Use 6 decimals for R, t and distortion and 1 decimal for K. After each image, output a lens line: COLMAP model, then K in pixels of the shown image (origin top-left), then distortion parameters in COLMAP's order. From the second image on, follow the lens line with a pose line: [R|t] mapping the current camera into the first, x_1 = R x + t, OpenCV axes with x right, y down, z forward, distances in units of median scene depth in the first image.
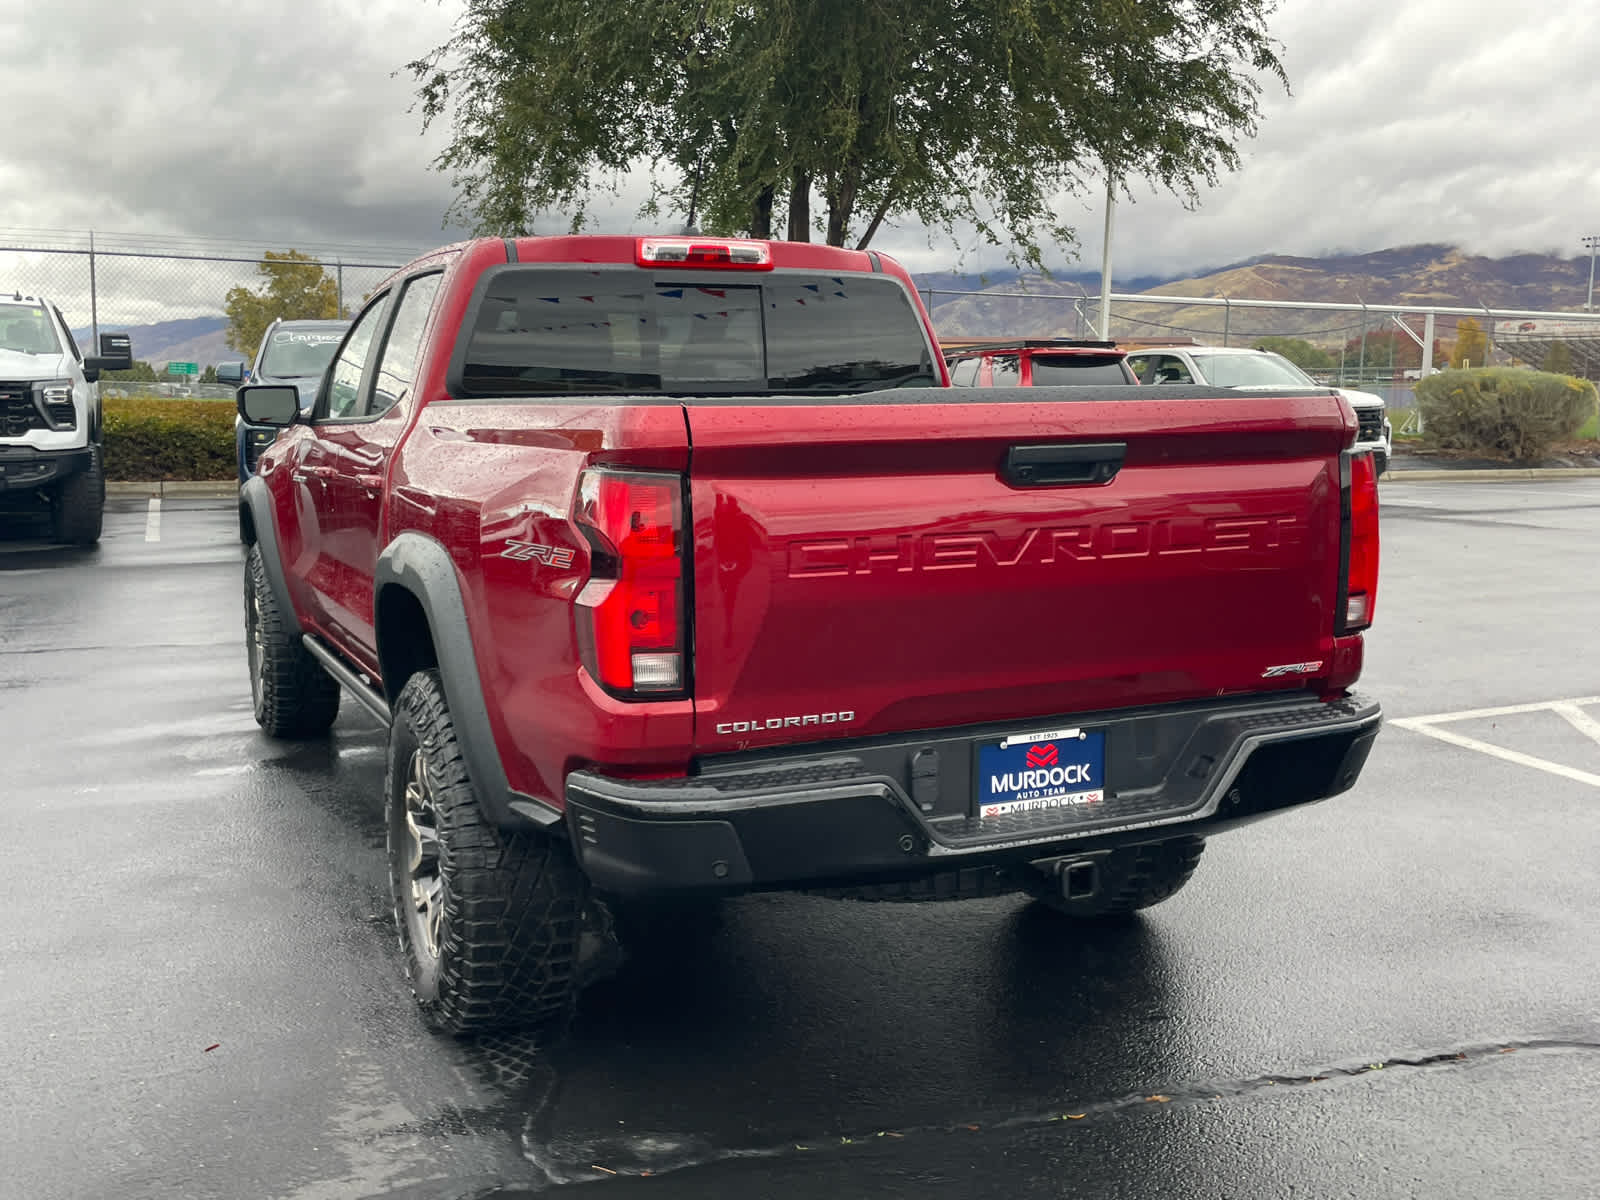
lens RADIAL K [[1560.1, 0, 809.6], [0, 1560.1, 597.0], [0, 0, 1]] dist [0.100902, -0.147857]
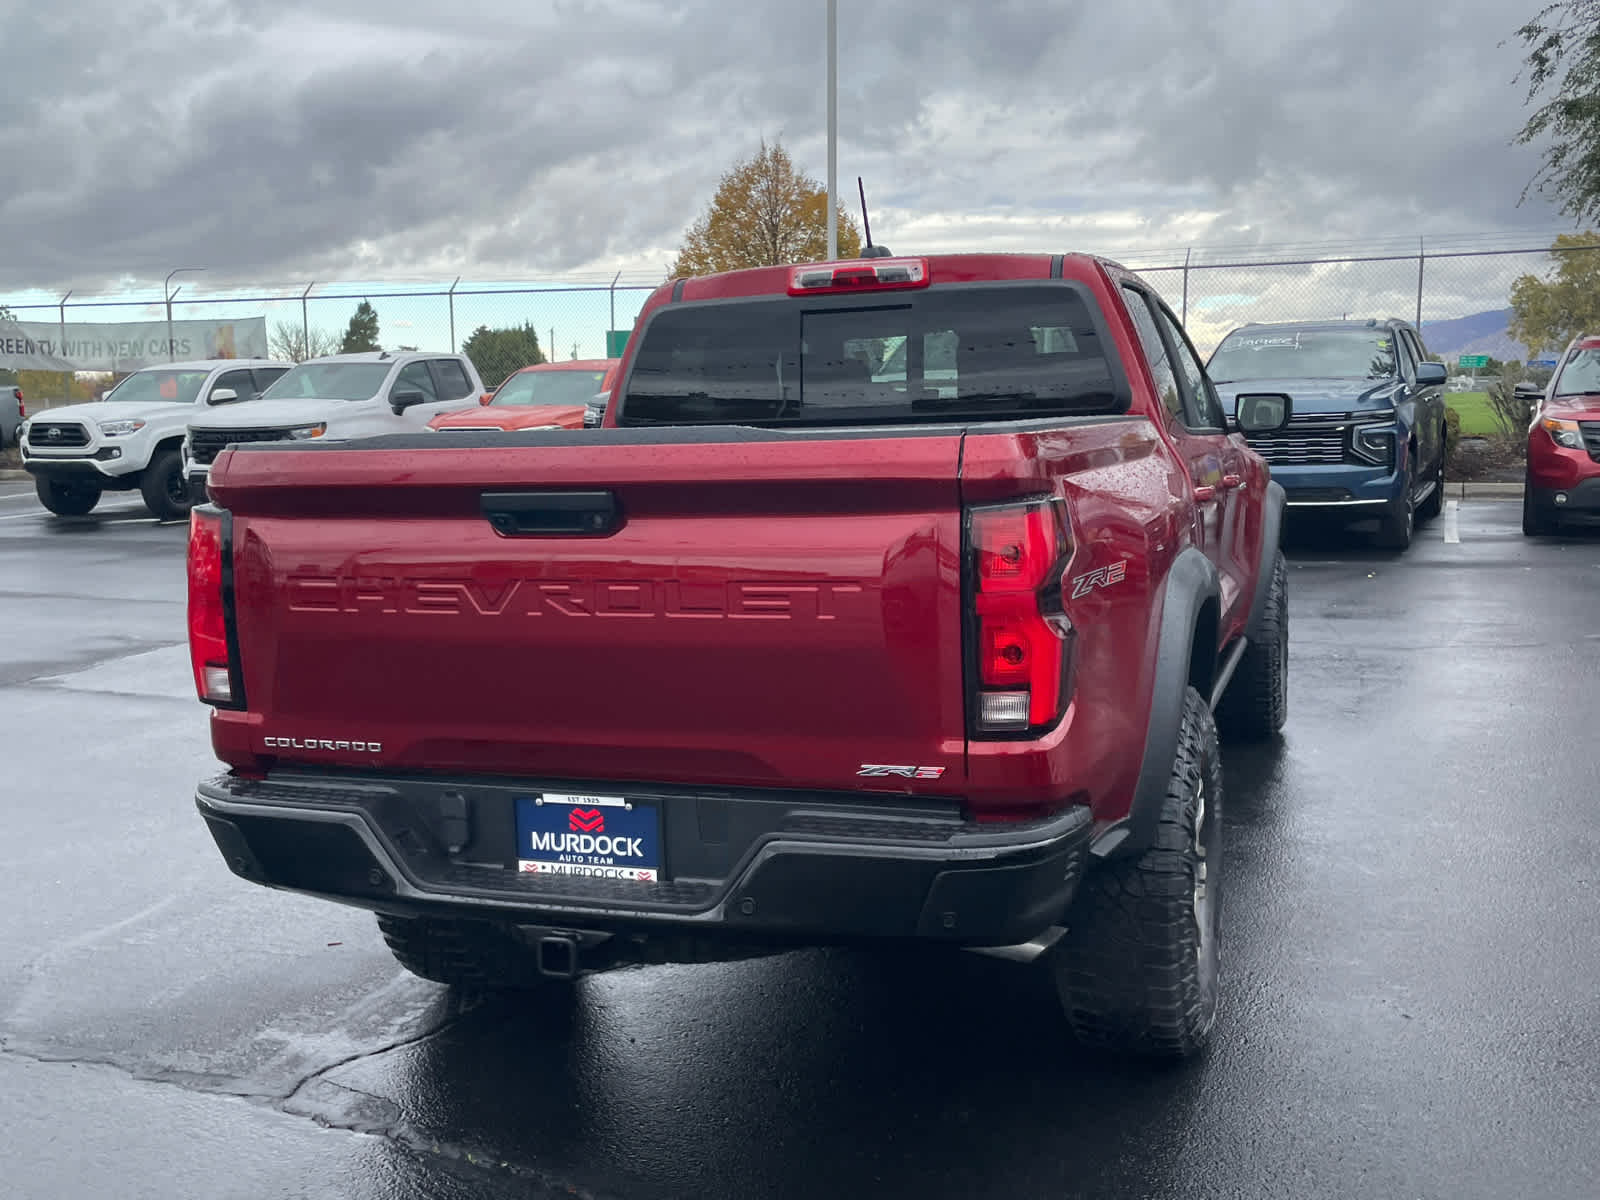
lens RADIAL K [[1560.1, 0, 809.6], [0, 1560.1, 597.0], [0, 0, 1]] dist [0.100902, -0.147857]
pose [[0.714287, 0.069541, -0.696390, 0.783110], [-0.066529, 0.997292, 0.031351, -0.062168], [0.696684, 0.023936, 0.716979, 0.365693]]
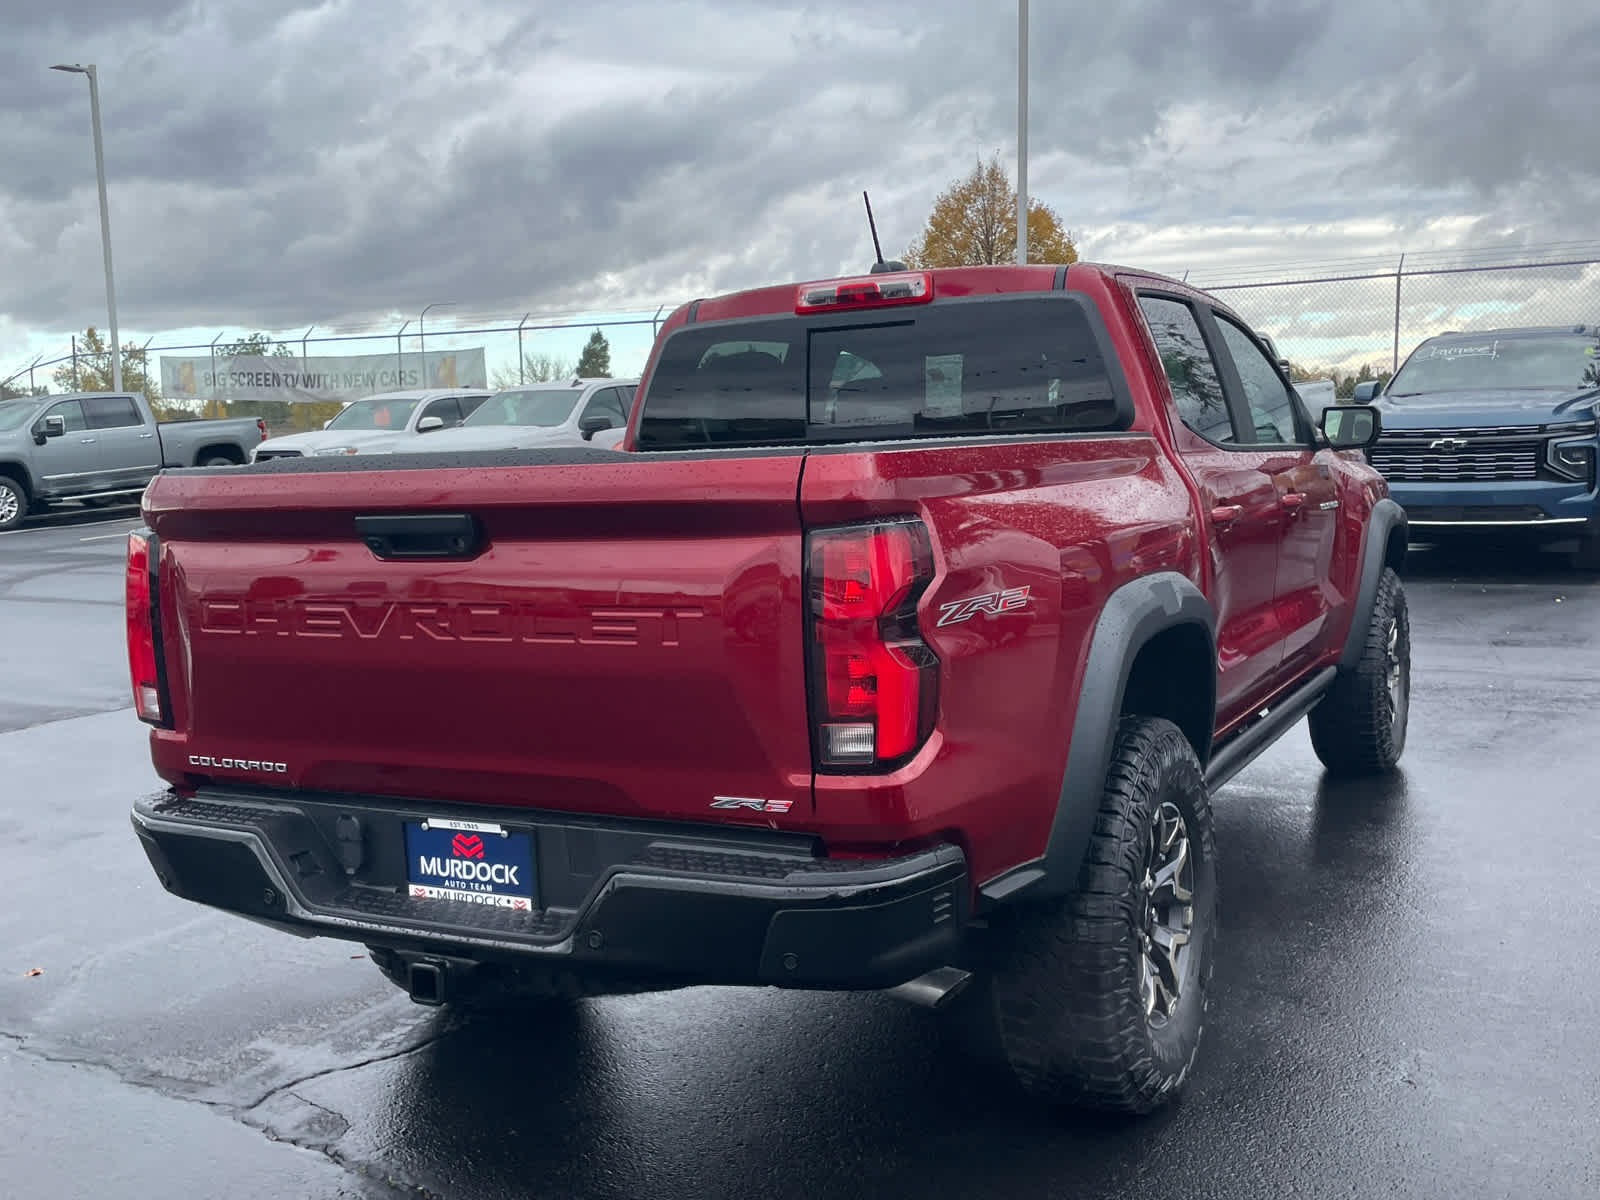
lens RADIAL K [[1557.5, 0, 808.5], [0, 1557.5, 603.3], [0, 0, 1]] dist [0.097010, -0.139570]
pose [[0.604001, 0.066425, -0.794210, 0.881430], [-0.067252, 0.997214, 0.032257, -0.075943], [0.794141, 0.033929, 0.606786, 0.519153]]
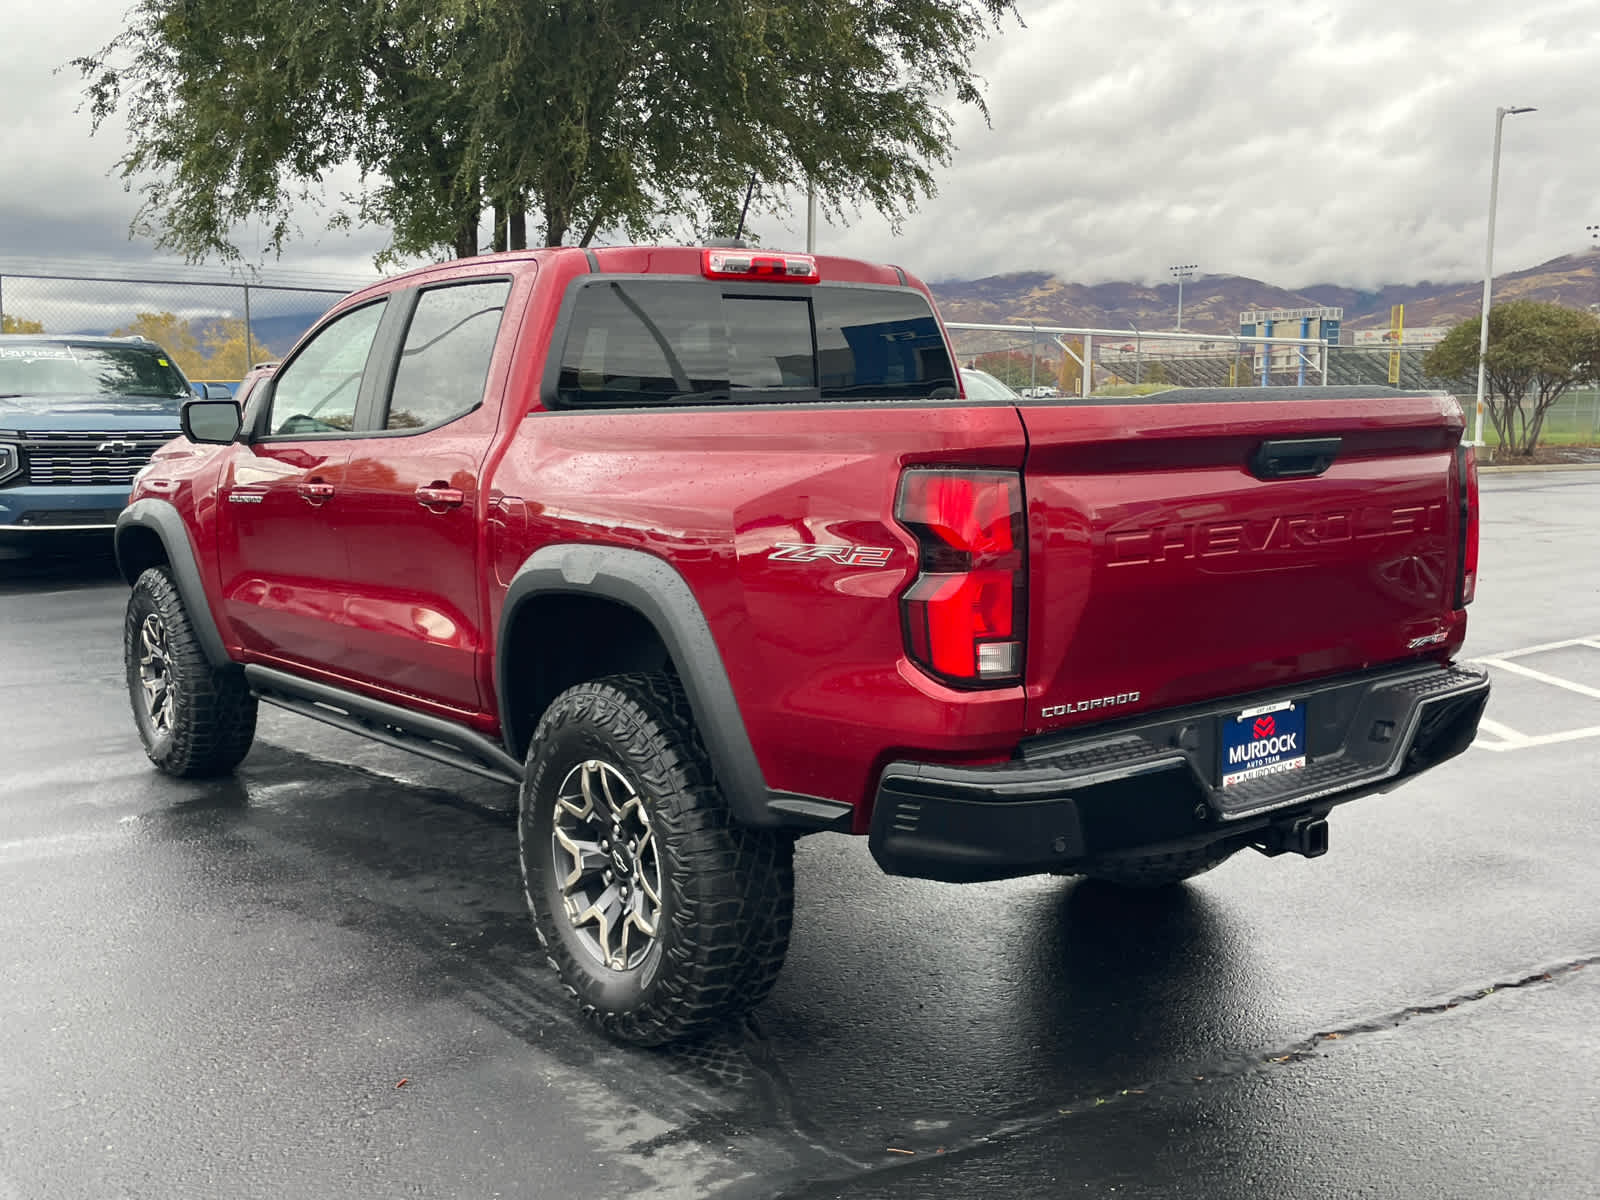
lens RADIAL K [[1560.1, 0, 809.6], [0, 1560.1, 597.0], [0, 0, 1]] dist [0.100902, -0.147857]
pose [[0.973777, -0.035464, 0.224722, -0.352011], [0.038168, 0.999242, -0.007697, 0.006660], [-0.224279, 0.016072, 0.974392, 0.005736]]
